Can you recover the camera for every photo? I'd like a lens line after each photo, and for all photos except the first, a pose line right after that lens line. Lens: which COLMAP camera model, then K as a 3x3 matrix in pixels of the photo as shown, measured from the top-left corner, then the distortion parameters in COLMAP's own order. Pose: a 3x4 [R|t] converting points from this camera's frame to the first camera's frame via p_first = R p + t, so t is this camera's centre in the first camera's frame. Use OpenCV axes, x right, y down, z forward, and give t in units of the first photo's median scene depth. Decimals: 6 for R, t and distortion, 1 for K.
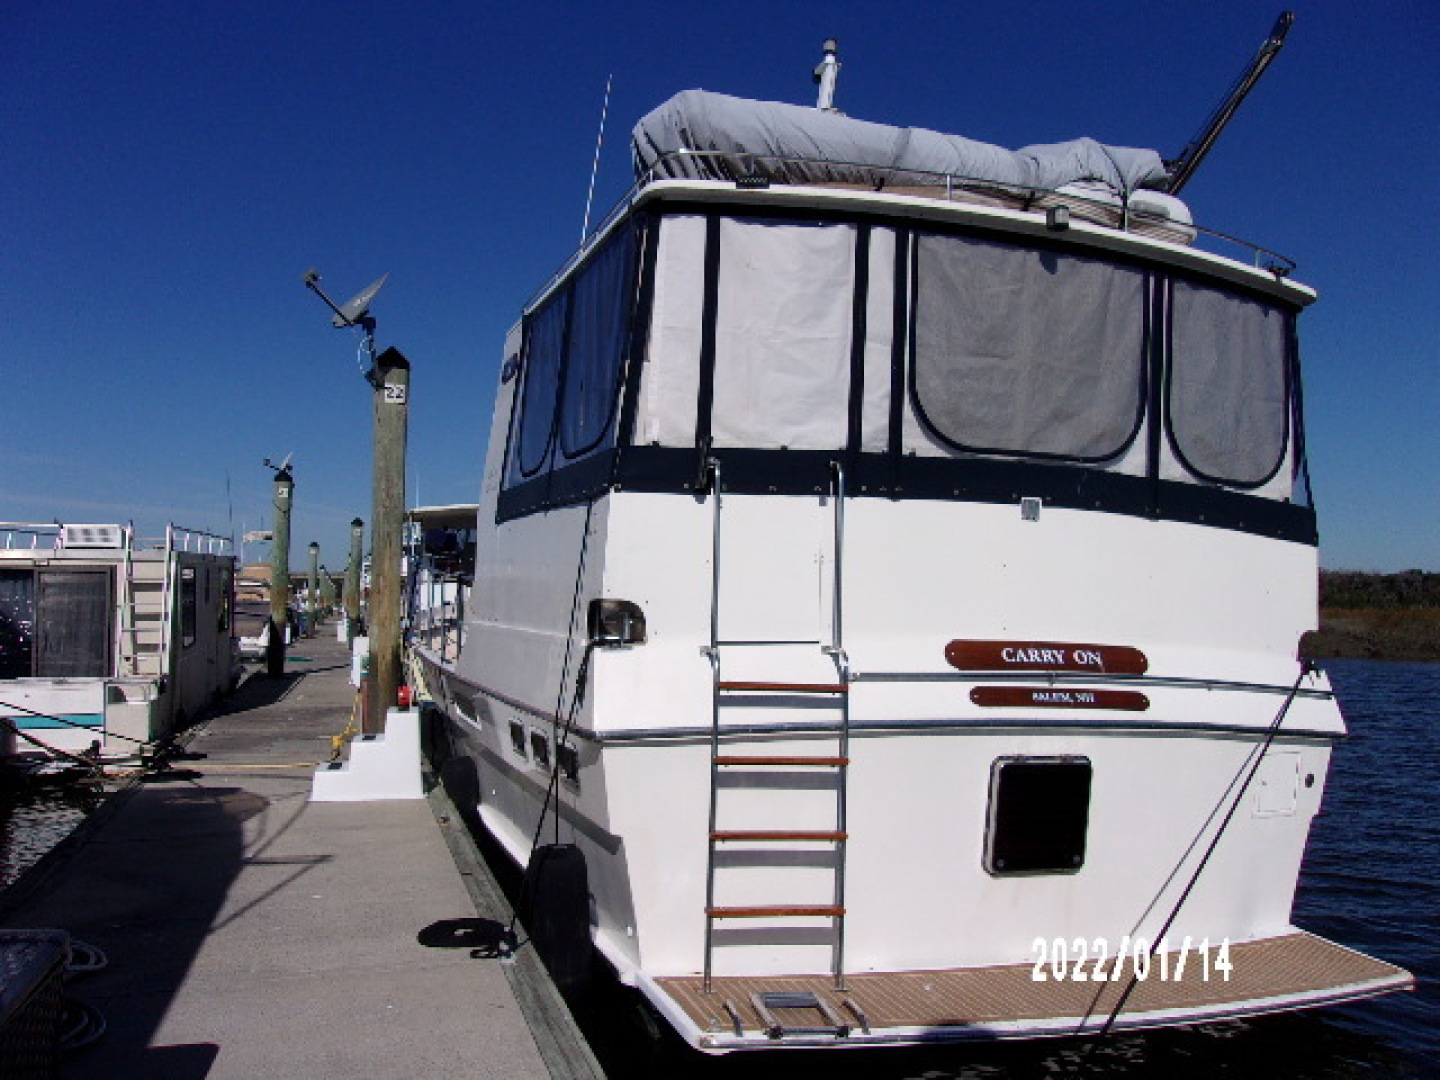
lens RADIAL K [[1132.1, 0, 715.1], [0, 1132.1, 533.1], [0, 0, 1]] dist [-0.029675, 0.070259]
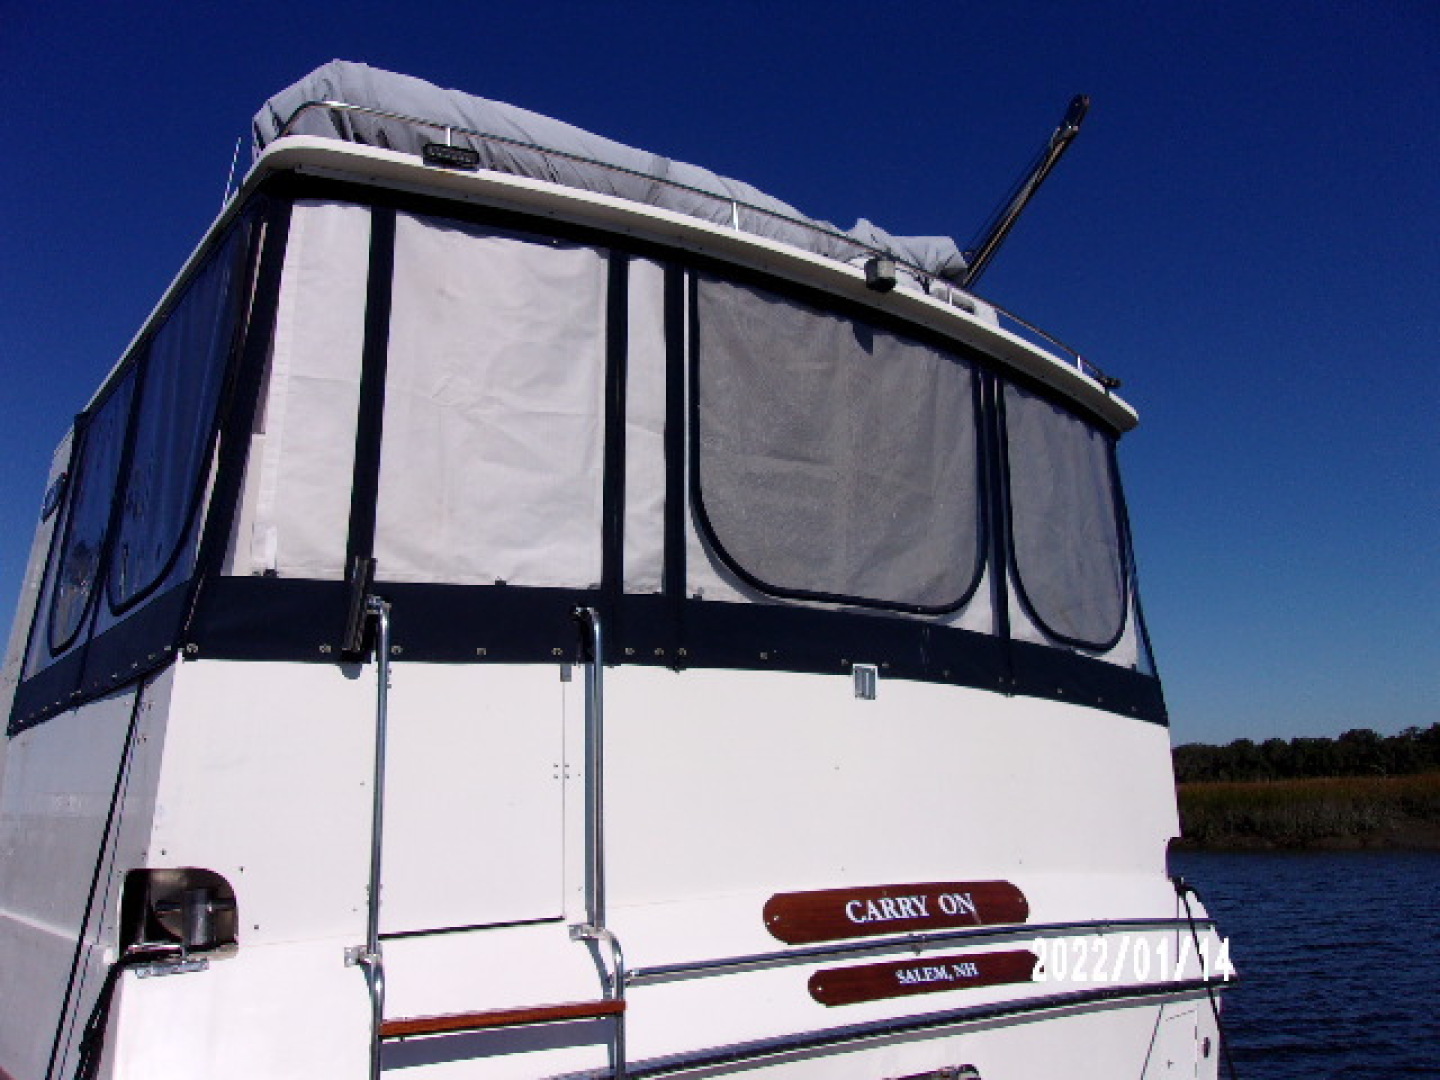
lens RADIAL K [[1132.1, 0, 715.1], [0, 1132.1, 533.1], [0, 0, 1]] dist [-0.029675, 0.070259]
pose [[0.955968, 0.017539, 0.292946, -0.005638], [0.035357, 0.984058, -0.174297, 0.006102], [-0.291332, 0.176980, 0.940108, 0.383506]]
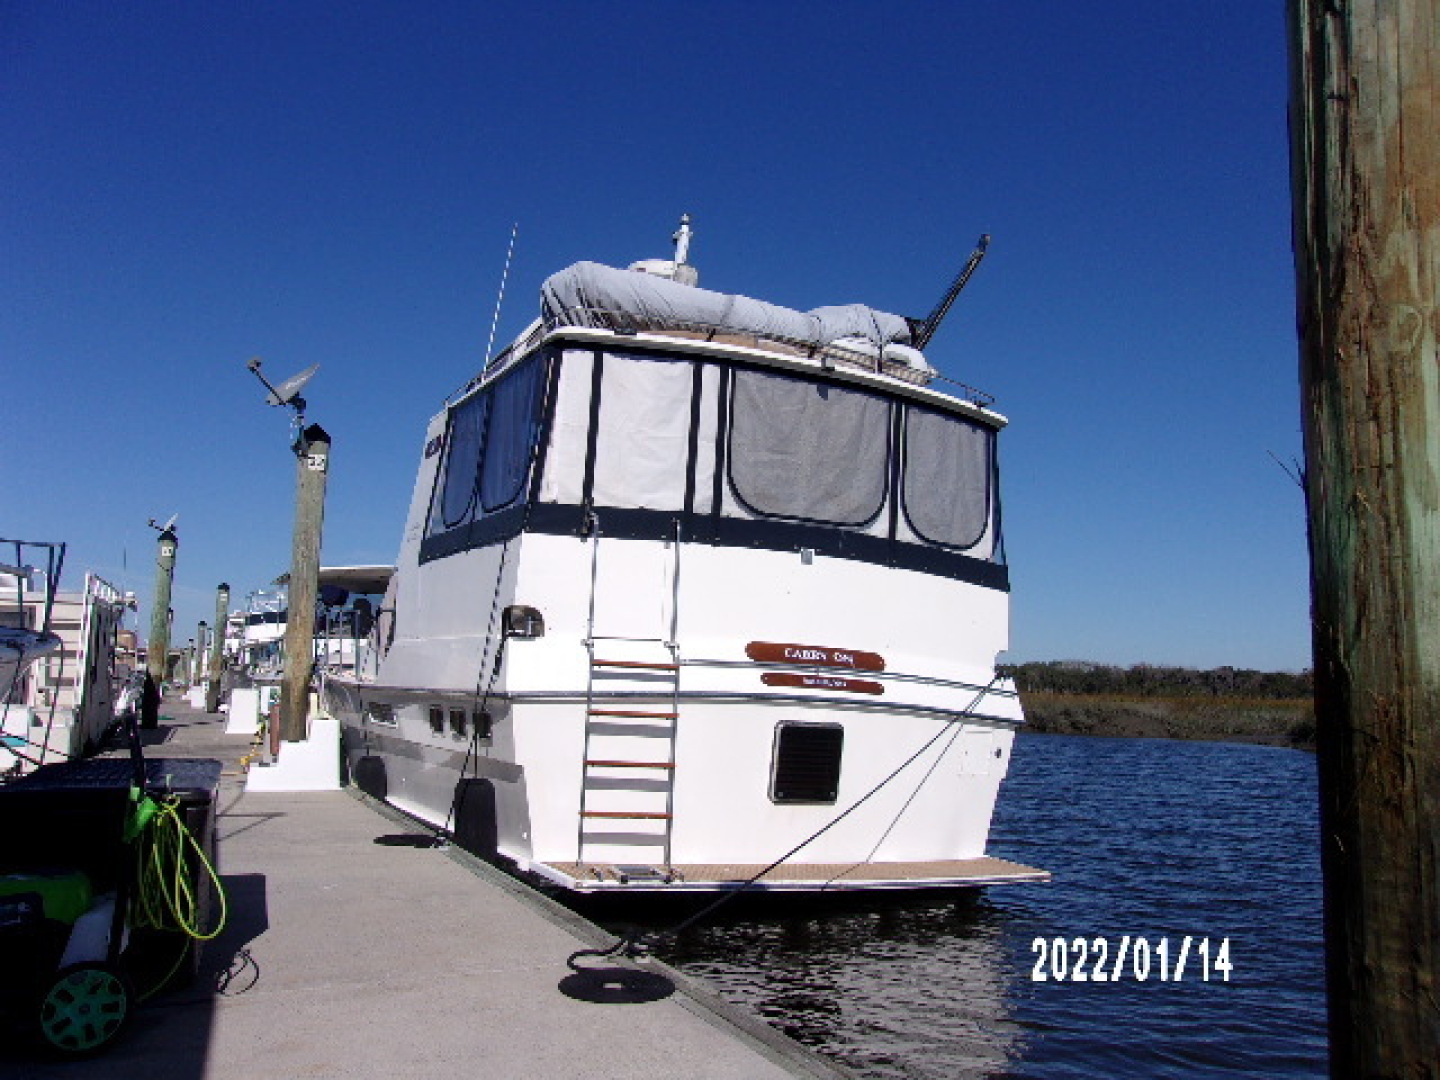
lens RADIAL K [[1132.1, 0, 715.1], [0, 1132.1, 533.1], [0, 0, 1]] dist [-0.029675, 0.070259]
pose [[0.991750, 0.033987, 0.123603, -0.024517], [-0.024466, 0.996673, -0.077747, 0.067837], [-0.125834, 0.074082, 0.989281, -0.461108]]
